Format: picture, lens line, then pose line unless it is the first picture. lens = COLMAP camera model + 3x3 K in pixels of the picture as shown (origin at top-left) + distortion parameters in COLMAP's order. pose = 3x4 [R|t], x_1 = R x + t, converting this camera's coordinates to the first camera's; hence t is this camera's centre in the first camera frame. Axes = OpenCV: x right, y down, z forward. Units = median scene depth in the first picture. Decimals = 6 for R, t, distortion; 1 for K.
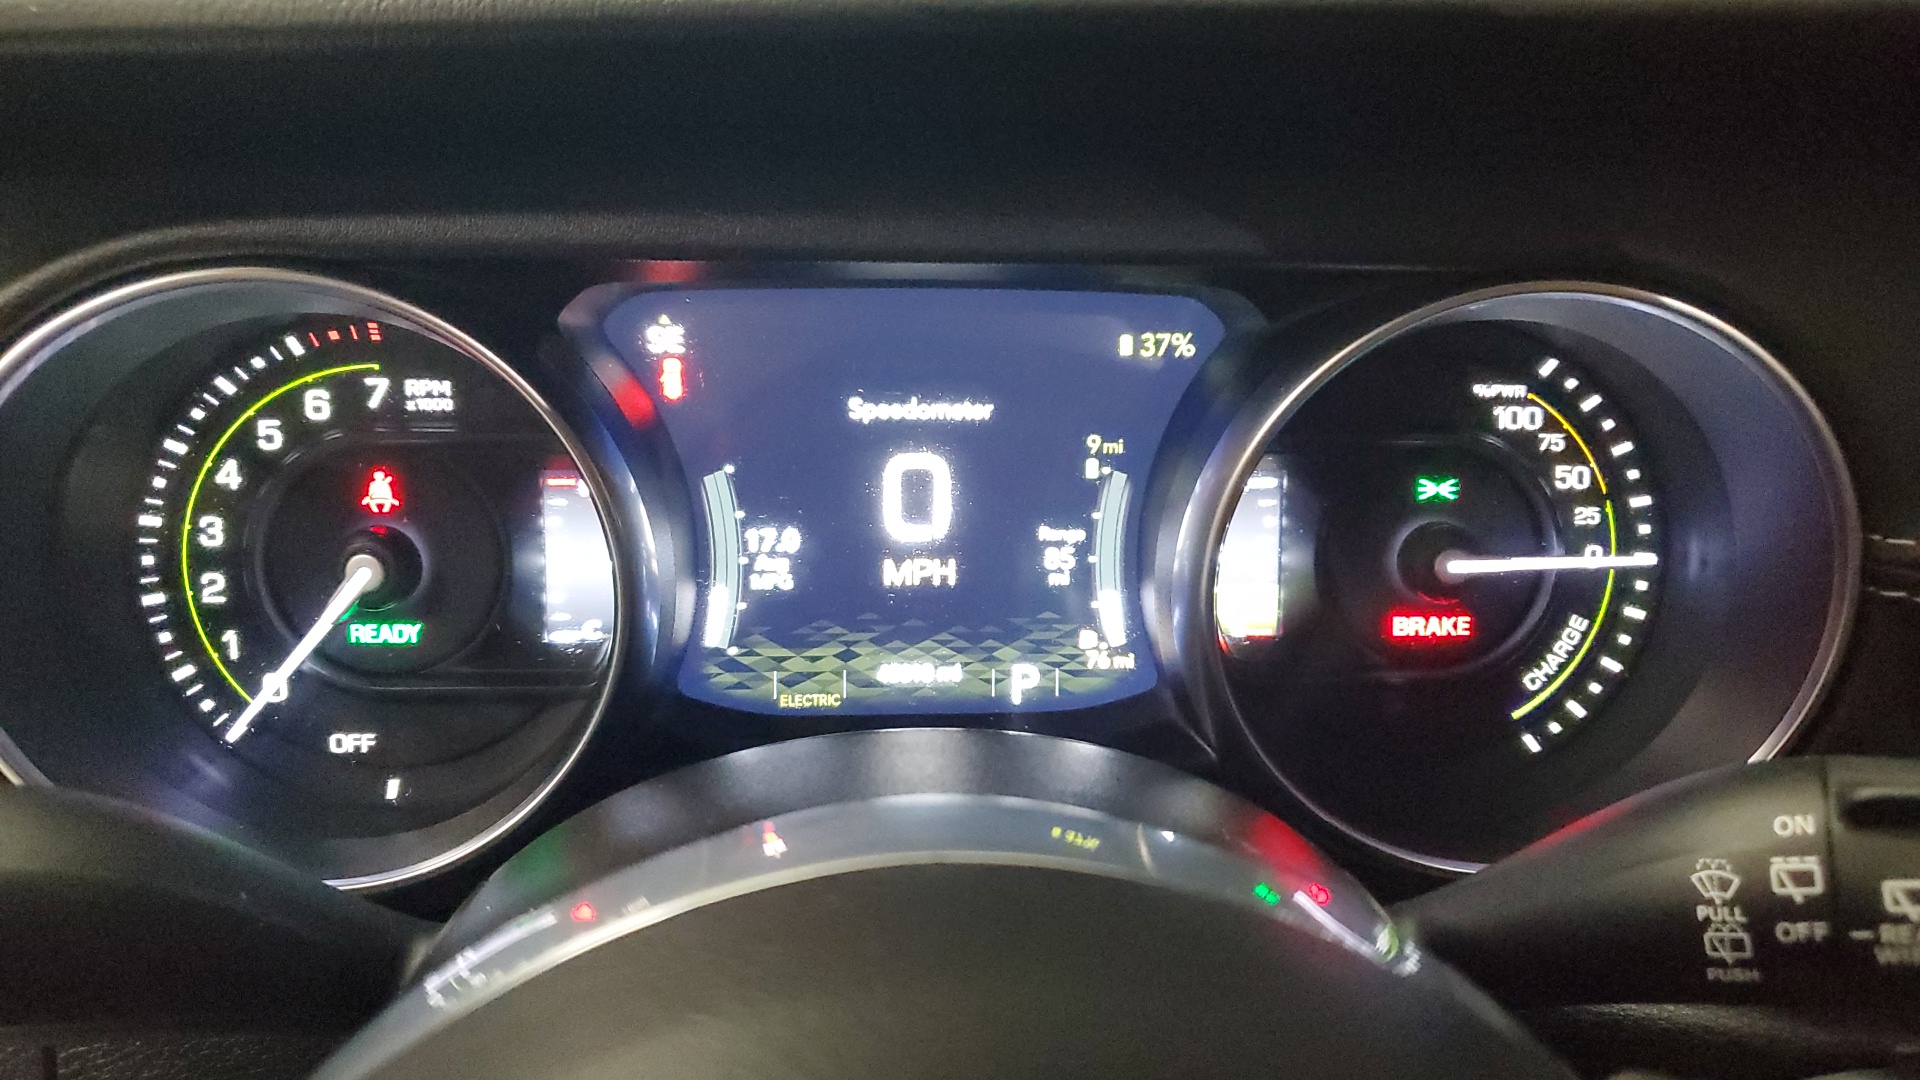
lens RADIAL K [[1567.0, 0, 943.3], [0, 1567.0, 551.2], [0, 0, 1]] dist [0.076791, -0.118691]
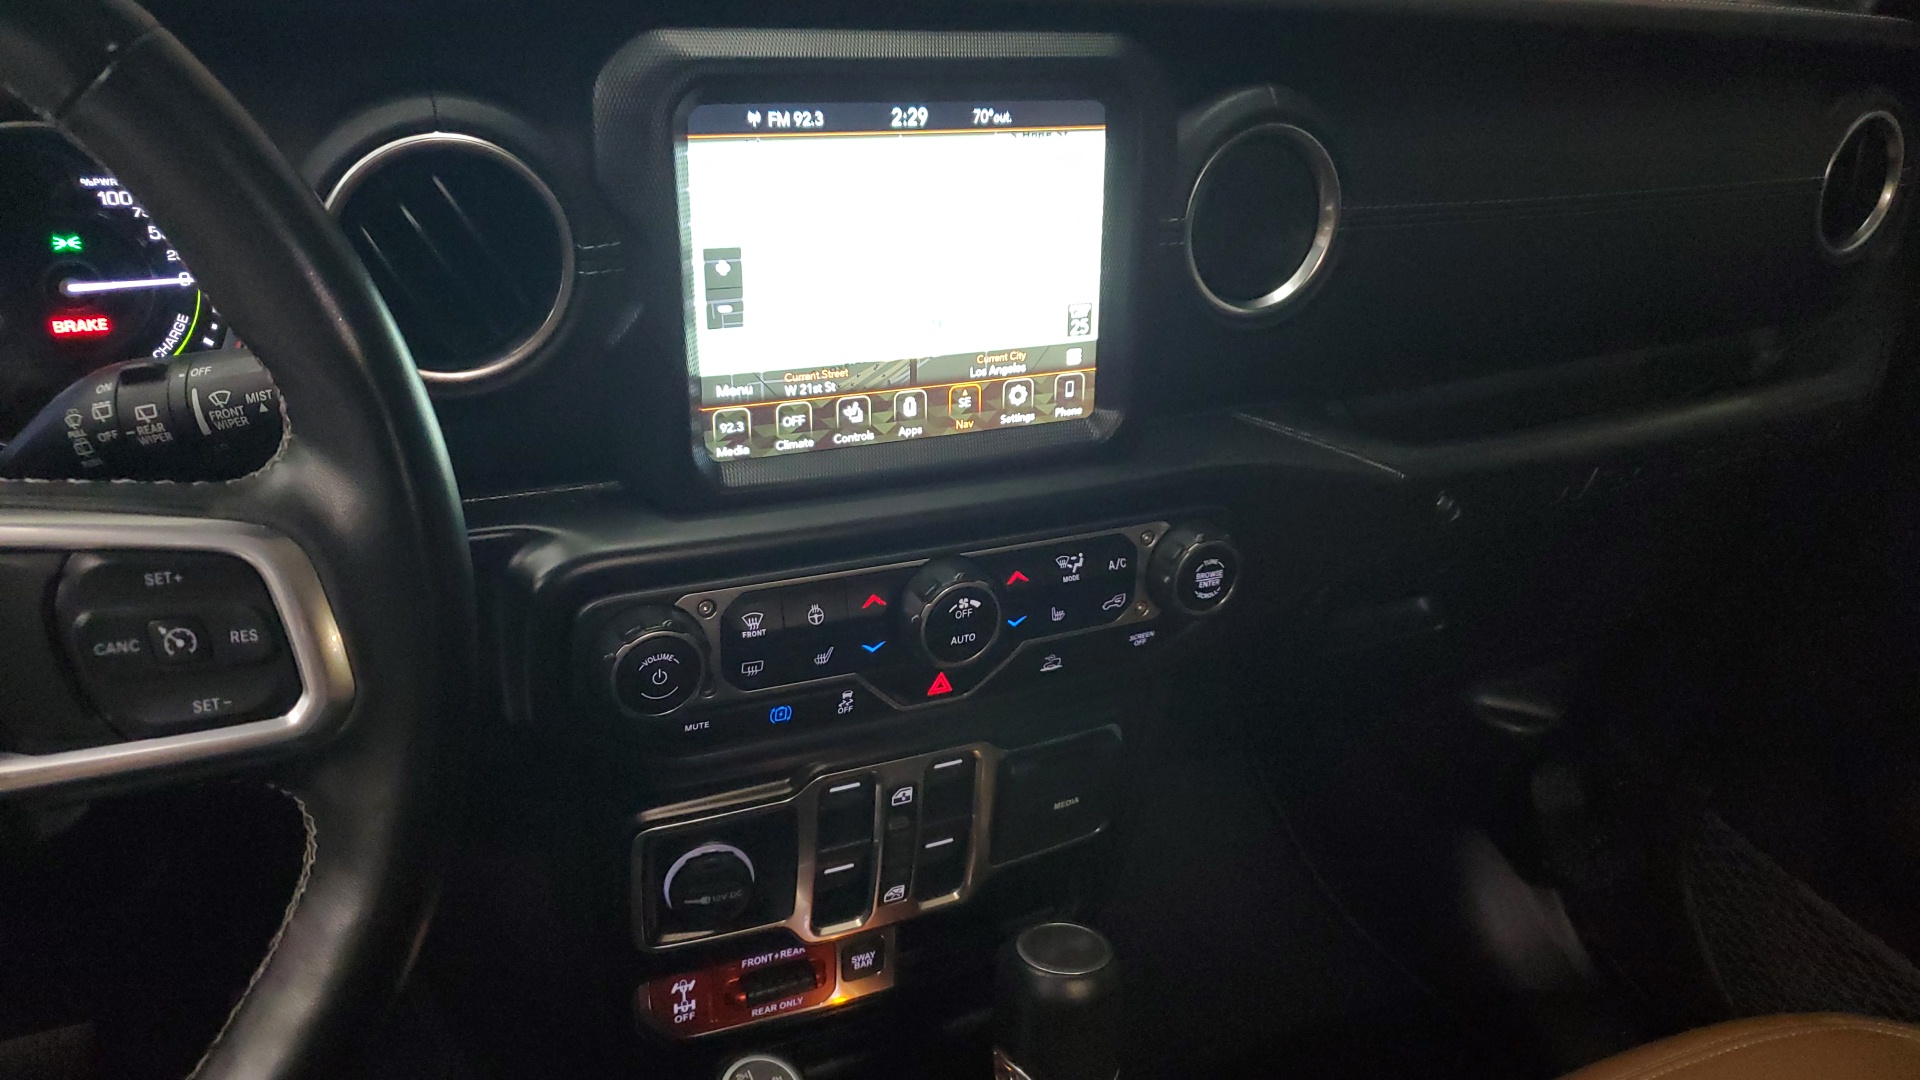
lens RADIAL K [[1567.0, 0, 982.5], [0, 1567.0, 516.0], [0, 0, 1]] dist [0.076791, -0.118691]
pose [[0.912745, -0.118838, 0.390863, 0.522505], [0.074790, 0.989193, 0.126106, 0.111364], [-0.401626, -0.085871, 0.911769, -0.989432]]
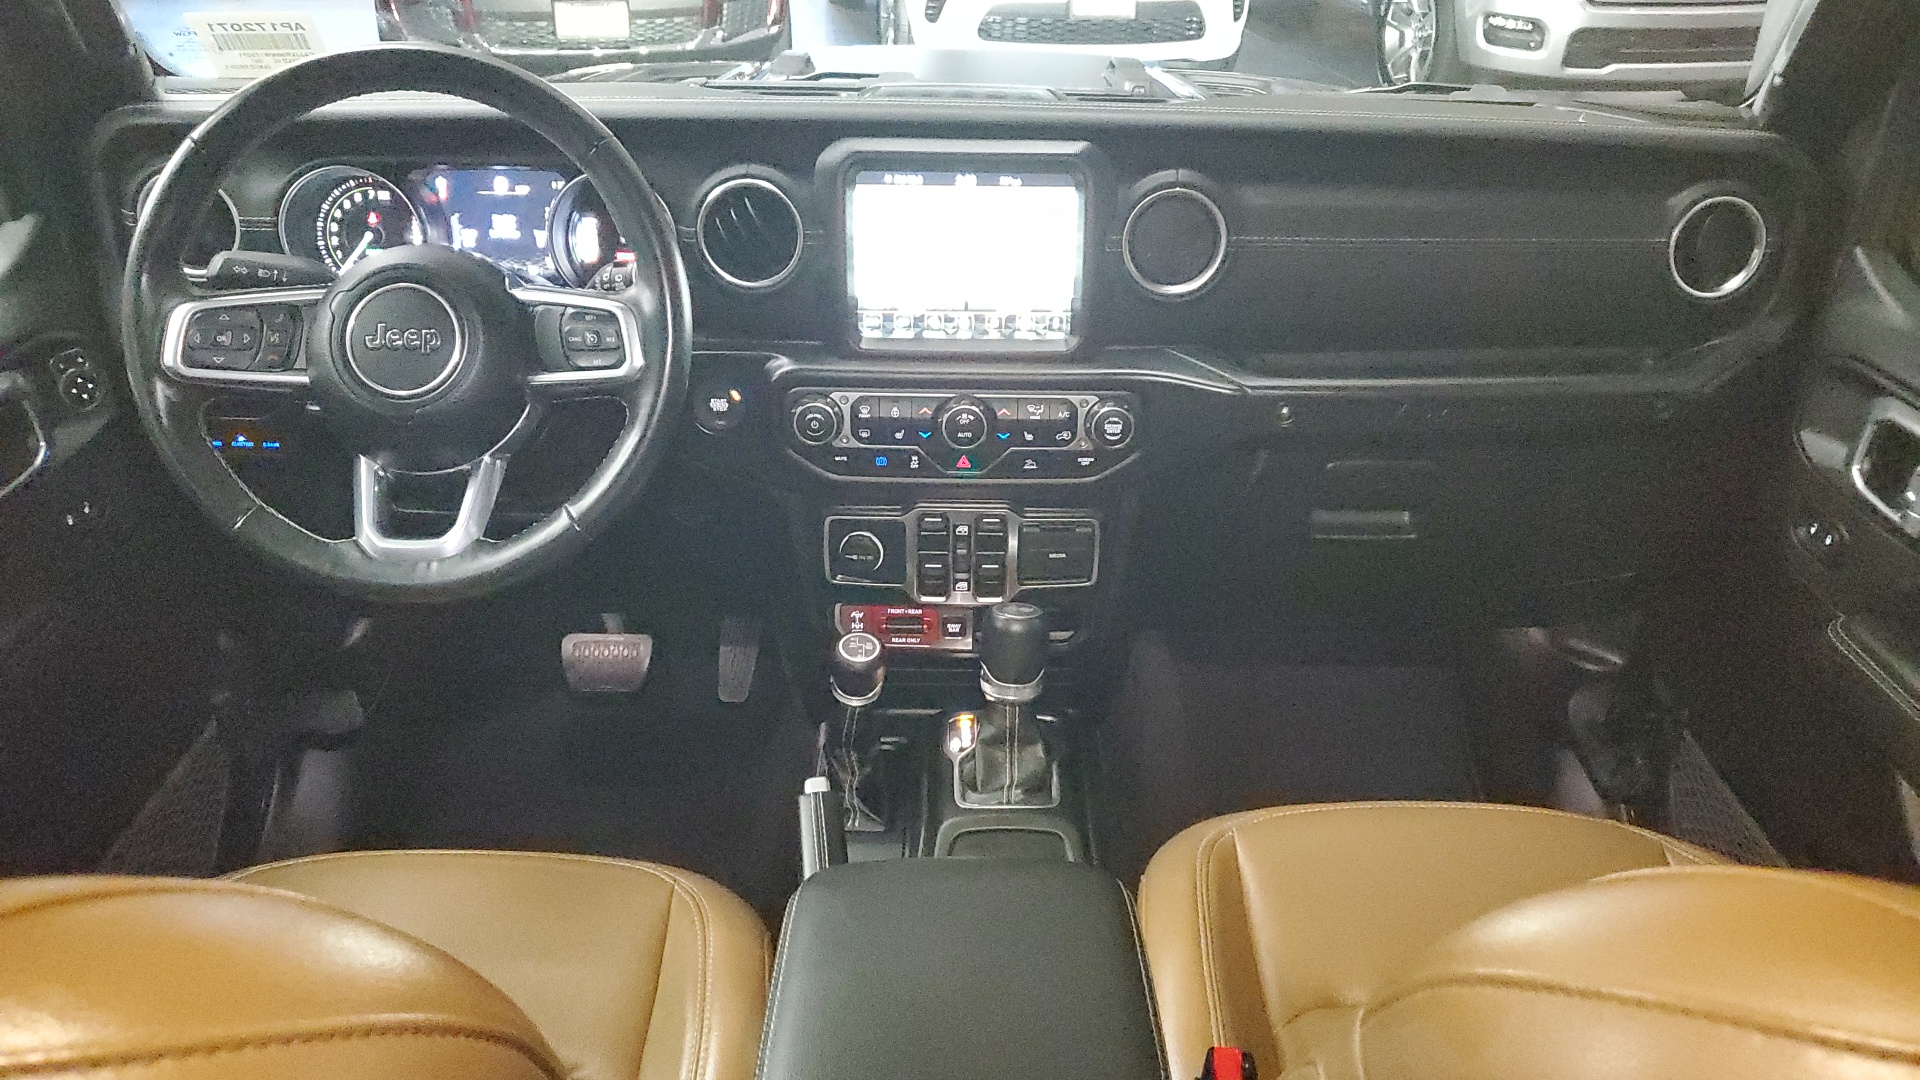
lens RADIAL K [[1567.0, 0, 984.0], [0, 1567.0, 557.4], [0, 0, 1]] dist [0.076791, -0.118691]
pose [[0.999006, 0.018822, -0.040396, 1.471973], [-0.015787, 0.997120, 0.074175, 0.528172], [0.041676, -0.073463, 0.996427, -3.235441]]
